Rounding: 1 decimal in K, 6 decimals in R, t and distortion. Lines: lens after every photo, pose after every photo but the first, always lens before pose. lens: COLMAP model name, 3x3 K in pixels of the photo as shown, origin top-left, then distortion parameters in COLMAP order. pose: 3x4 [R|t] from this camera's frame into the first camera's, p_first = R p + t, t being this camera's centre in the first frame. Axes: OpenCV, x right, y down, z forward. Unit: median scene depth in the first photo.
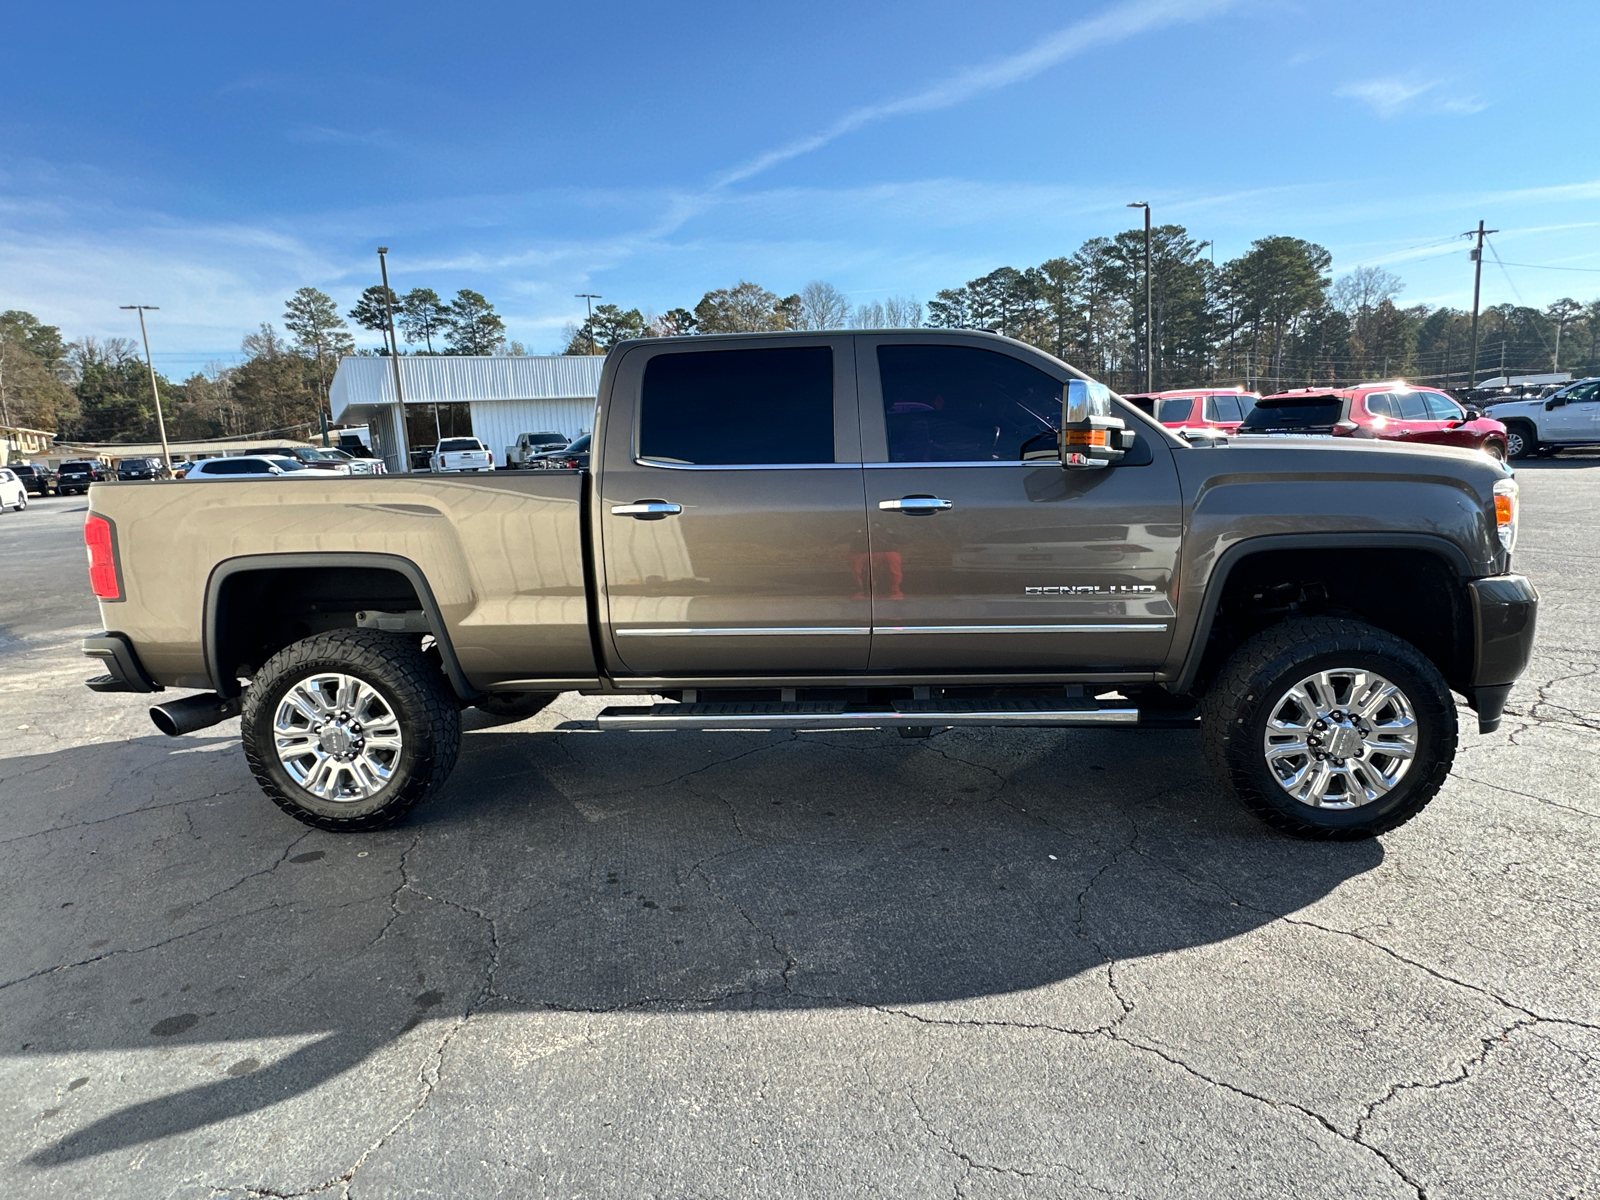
lens RADIAL K [[907.3, 0, 800.0], [0, 907.3, 600.0], [0, 0, 1]] dist [0.002866, 0.000103]
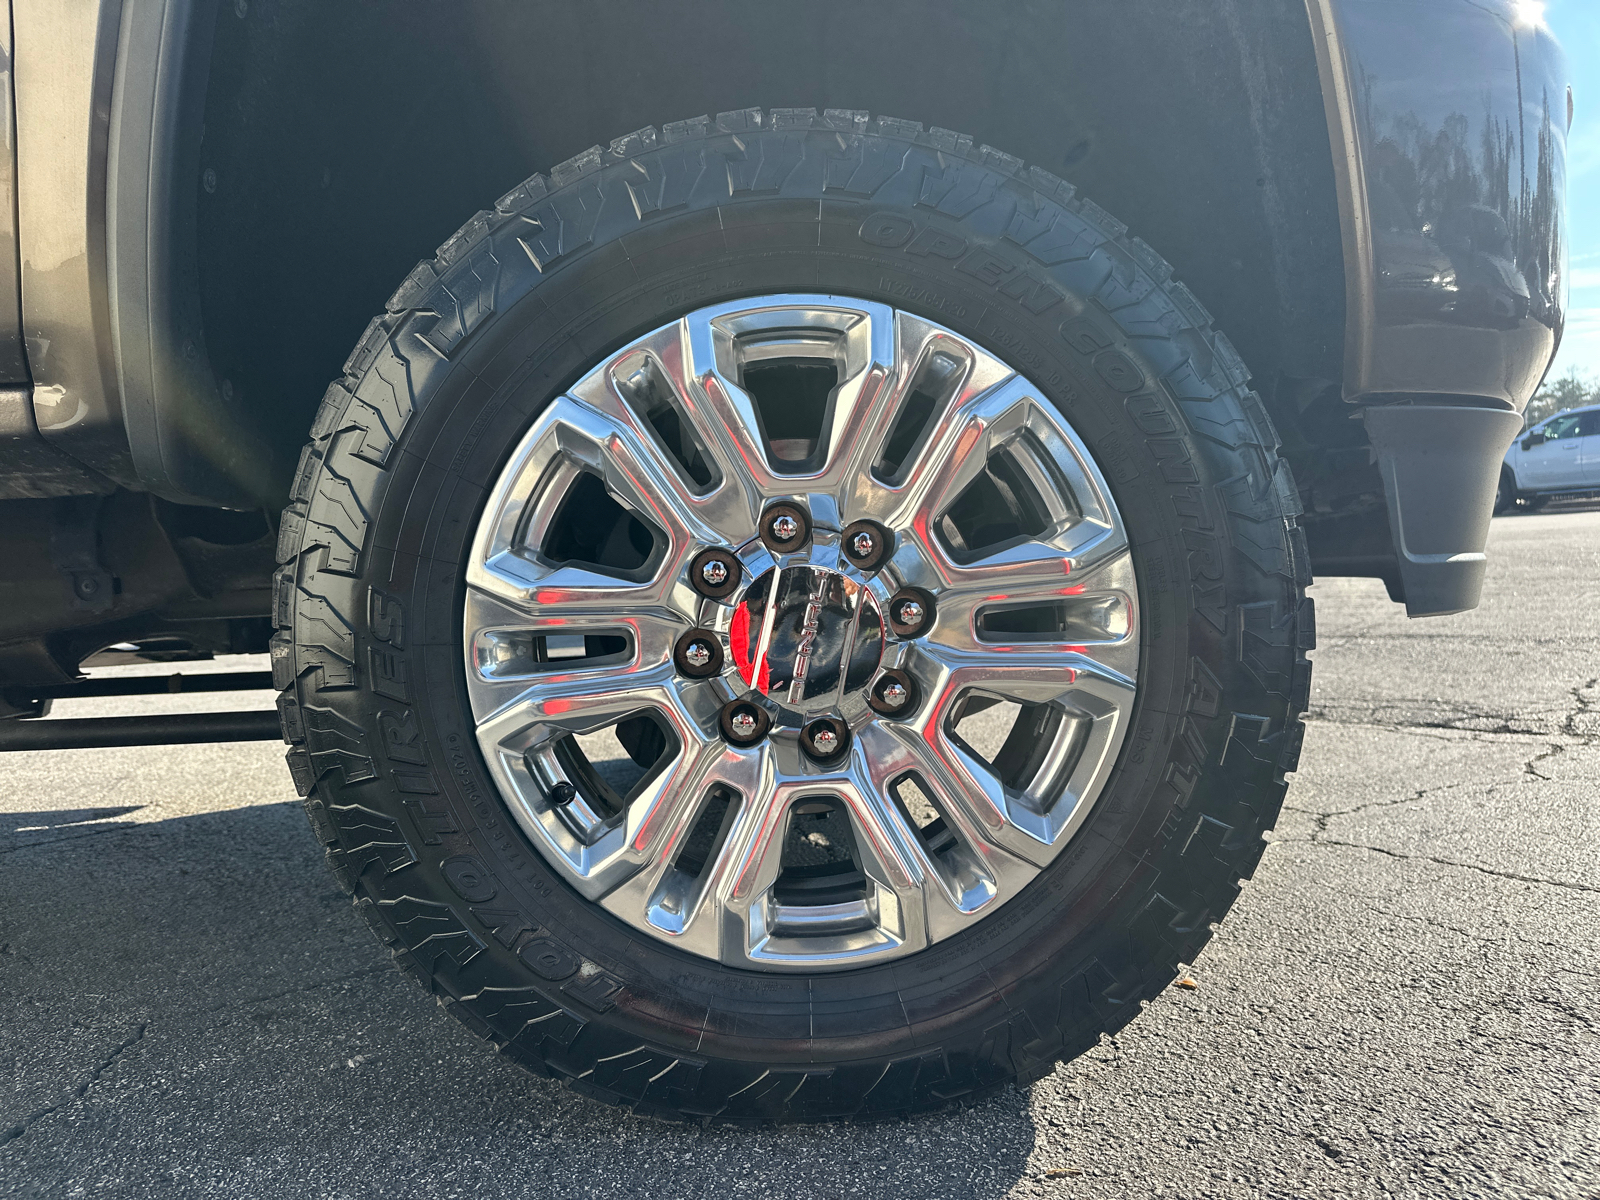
lens RADIAL K [[1144.1, 0, 800.0], [0, 1144.1, 600.0], [0, 0, 1]] dist [0.035144, -0.016083]
pose [[0.992742, -0.022625, 0.118114, 0.553262], [0.037348, 0.991583, -0.123969, 0.176673], [-0.114315, 0.127481, 0.985231, 0.718047]]
